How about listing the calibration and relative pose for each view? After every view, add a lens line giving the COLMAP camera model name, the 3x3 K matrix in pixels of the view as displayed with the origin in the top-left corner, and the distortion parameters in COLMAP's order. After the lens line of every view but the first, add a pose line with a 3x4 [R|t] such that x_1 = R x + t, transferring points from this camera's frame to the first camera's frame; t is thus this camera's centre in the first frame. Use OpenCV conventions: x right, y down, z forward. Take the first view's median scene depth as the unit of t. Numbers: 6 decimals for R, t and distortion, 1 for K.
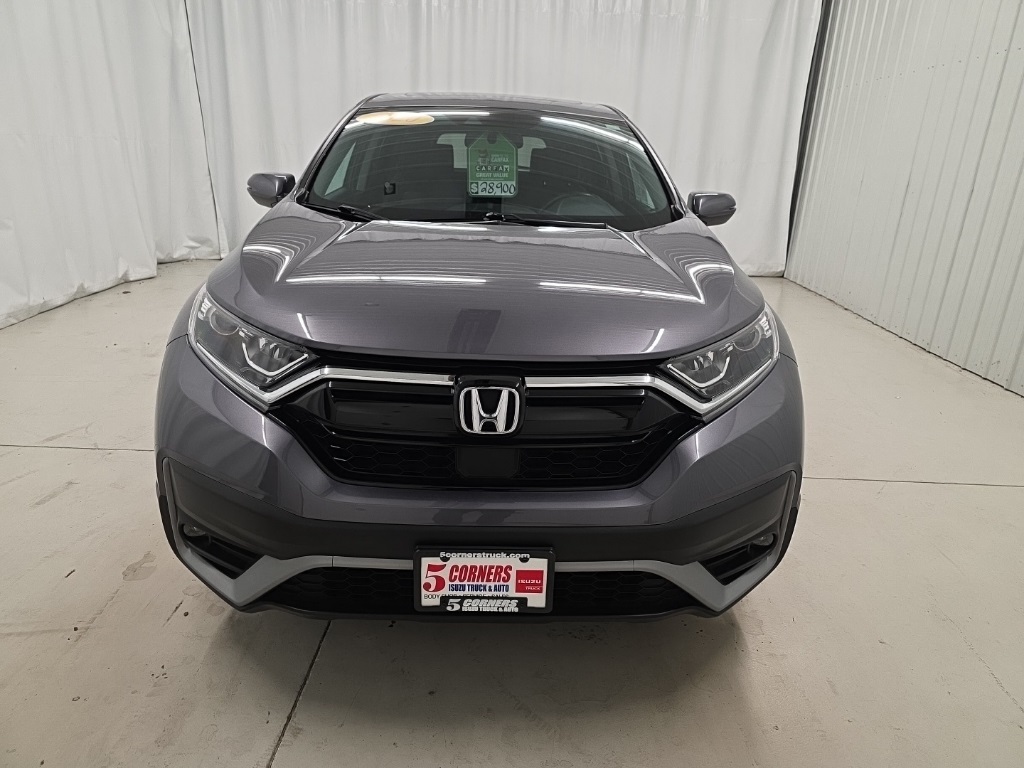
lens RADIAL K [[678.6, 0, 511.9], [0, 678.6, 382.8], [0, 0, 1]] dist [0.043236, -0.053524]
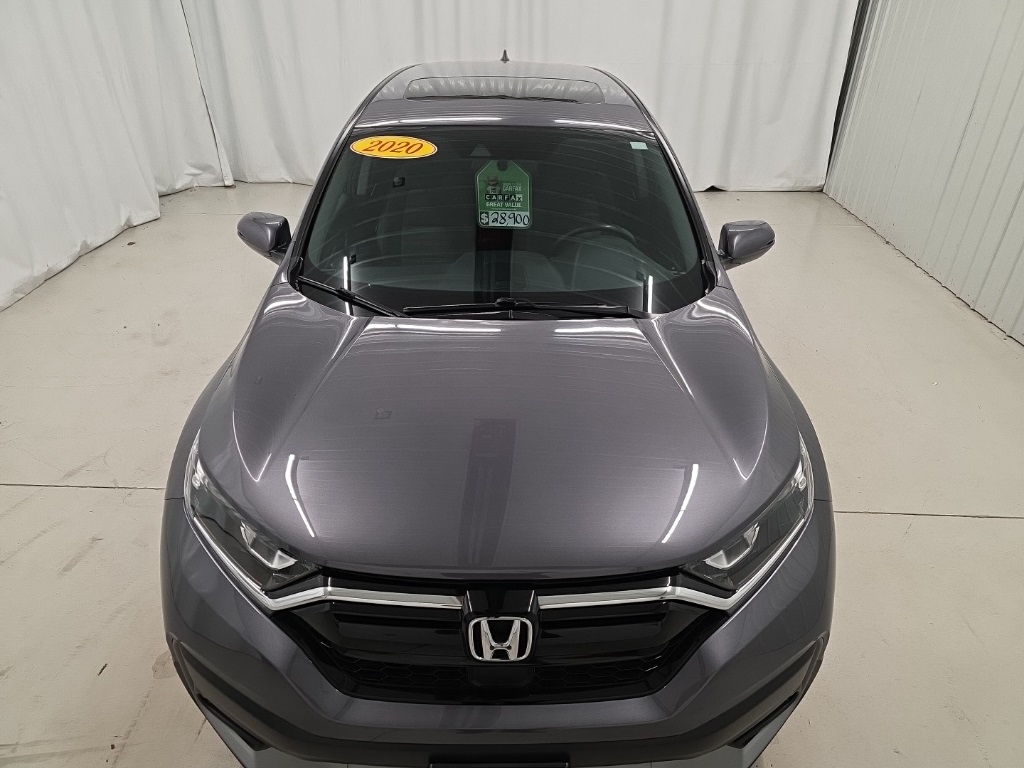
lens RADIAL K [[672.9, 0, 509.9], [0, 672.9, 404.4], [0, 0, 1]] dist [0.052384, -0.056449]
pose [[0.999302, -0.010897, -0.035740, 0.008365], [0.017979, 0.978750, 0.204266, -0.230091], [0.032755, -0.204766, 0.978263, 0.068978]]
